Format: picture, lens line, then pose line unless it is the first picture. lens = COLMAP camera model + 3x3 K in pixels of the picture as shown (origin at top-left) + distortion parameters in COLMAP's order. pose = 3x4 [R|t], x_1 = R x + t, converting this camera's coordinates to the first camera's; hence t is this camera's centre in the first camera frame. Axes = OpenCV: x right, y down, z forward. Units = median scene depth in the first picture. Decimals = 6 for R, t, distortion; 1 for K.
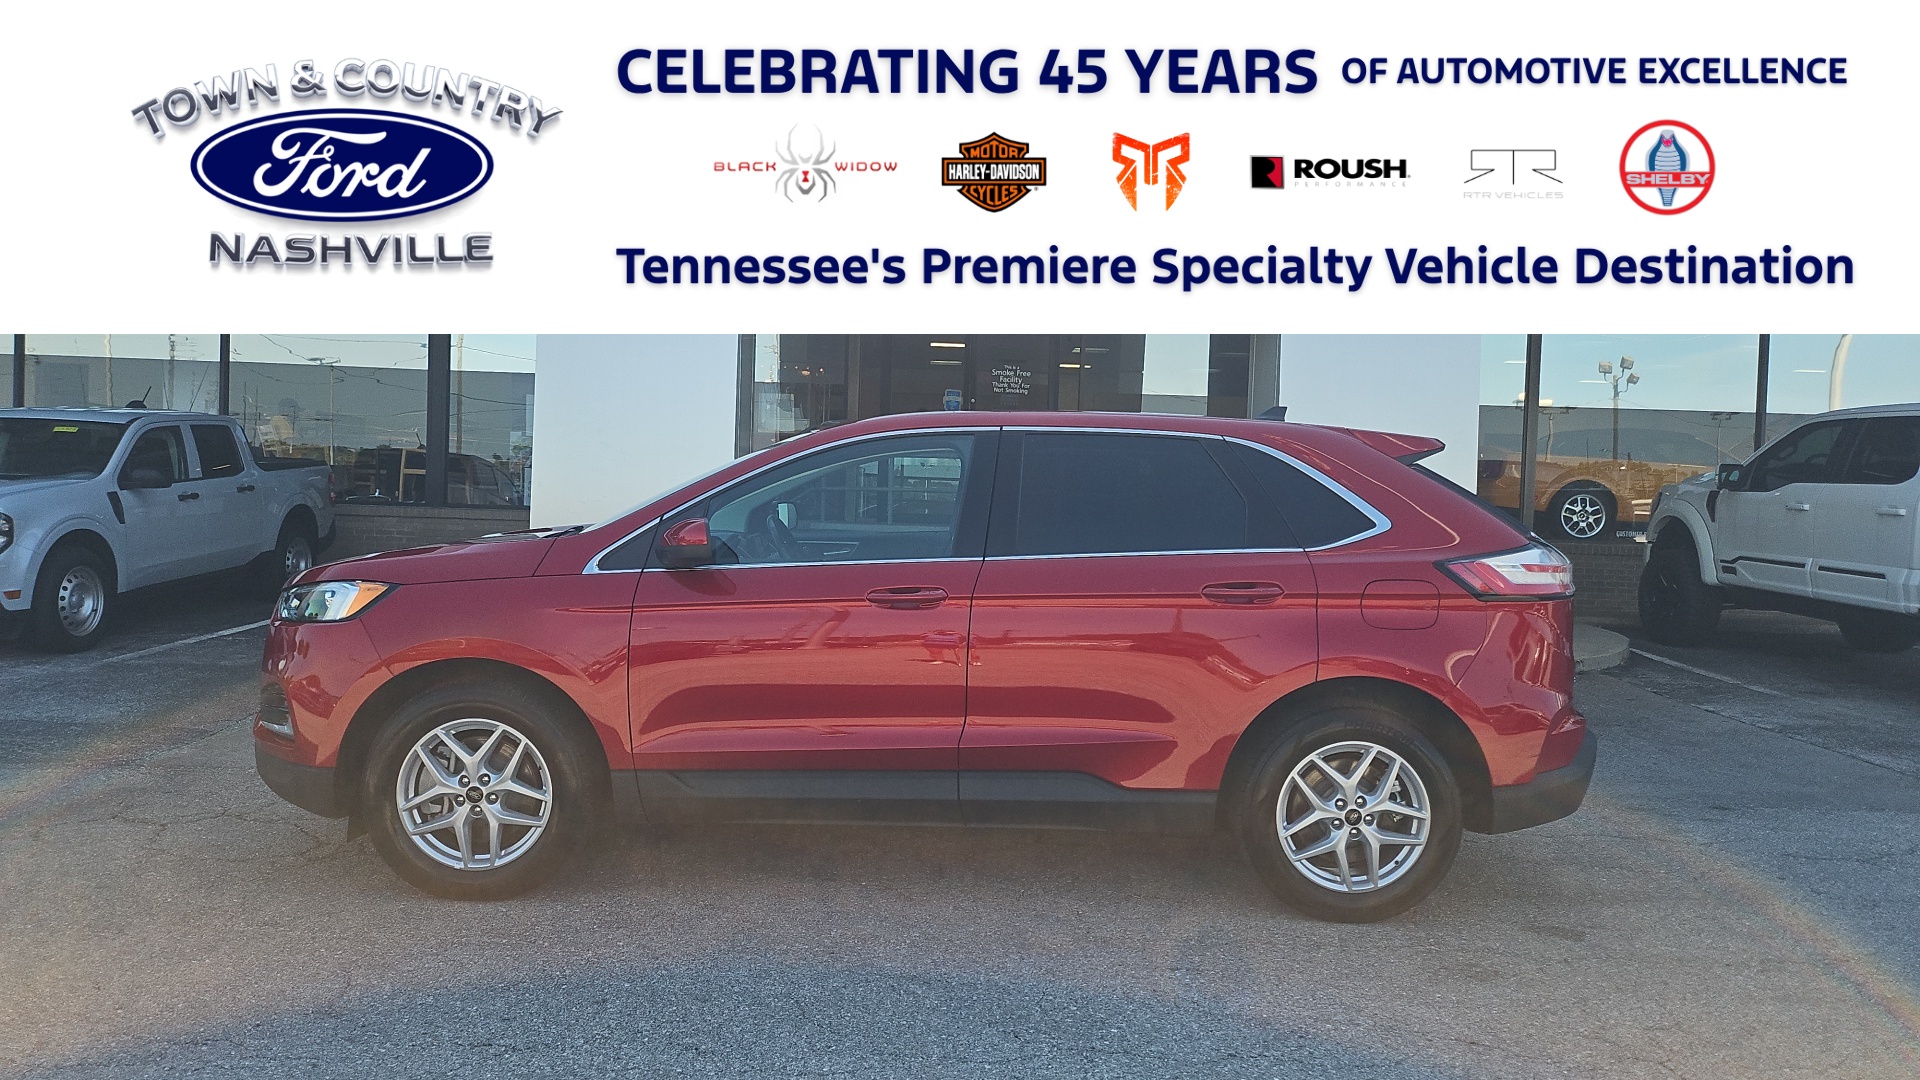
lens RADIAL K [[1347.4, 0, 967.2], [0, 1347.4, 549.2], [0, 0, 1]] dist [0.079460, -0.089104]
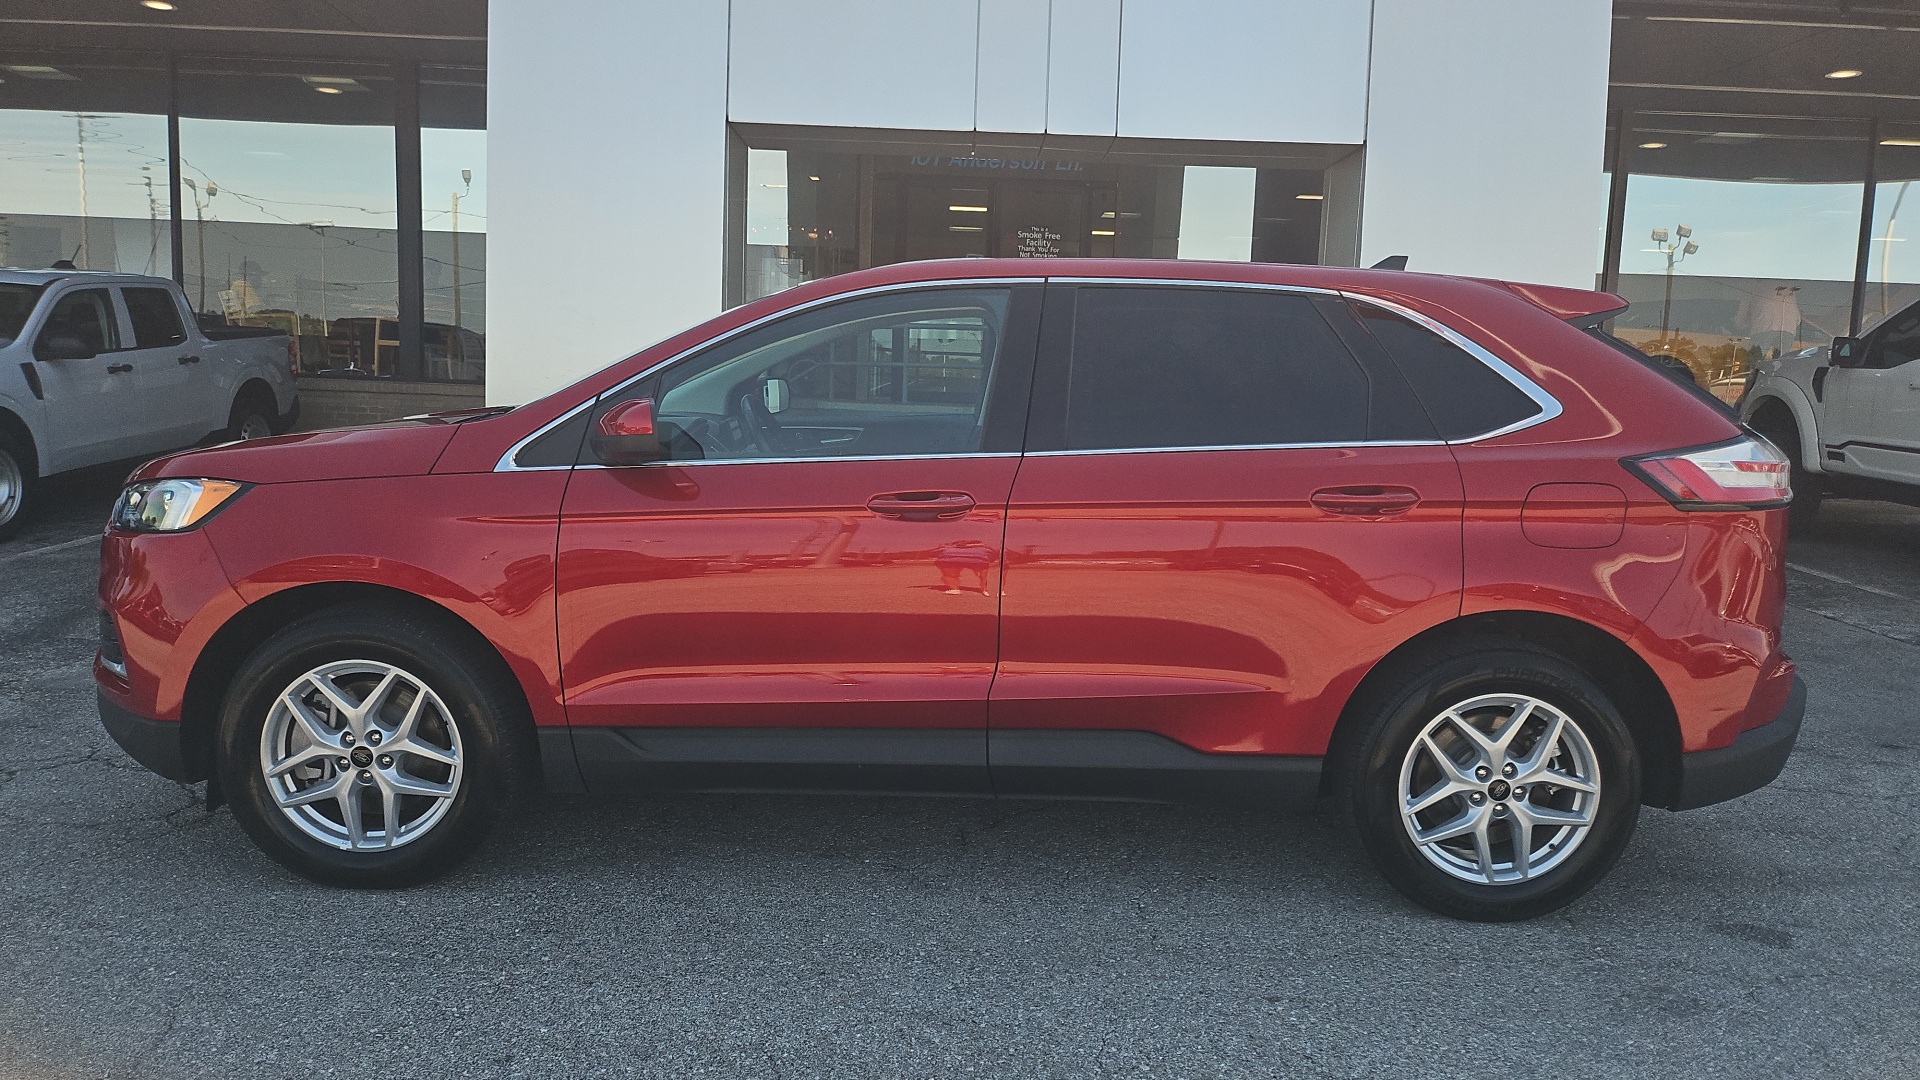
lens RADIAL K [[1347.4, 0, 967.2], [0, 1347.4, 549.2], [0, 0, 1]] dist [0.079460, -0.089104]
pose [[0.999902, 0.004573, -0.013266, -0.008343], [-0.003361, 0.995938, 0.089978, -0.007706], [0.013623, -0.089924, 0.995855, 0.236583]]
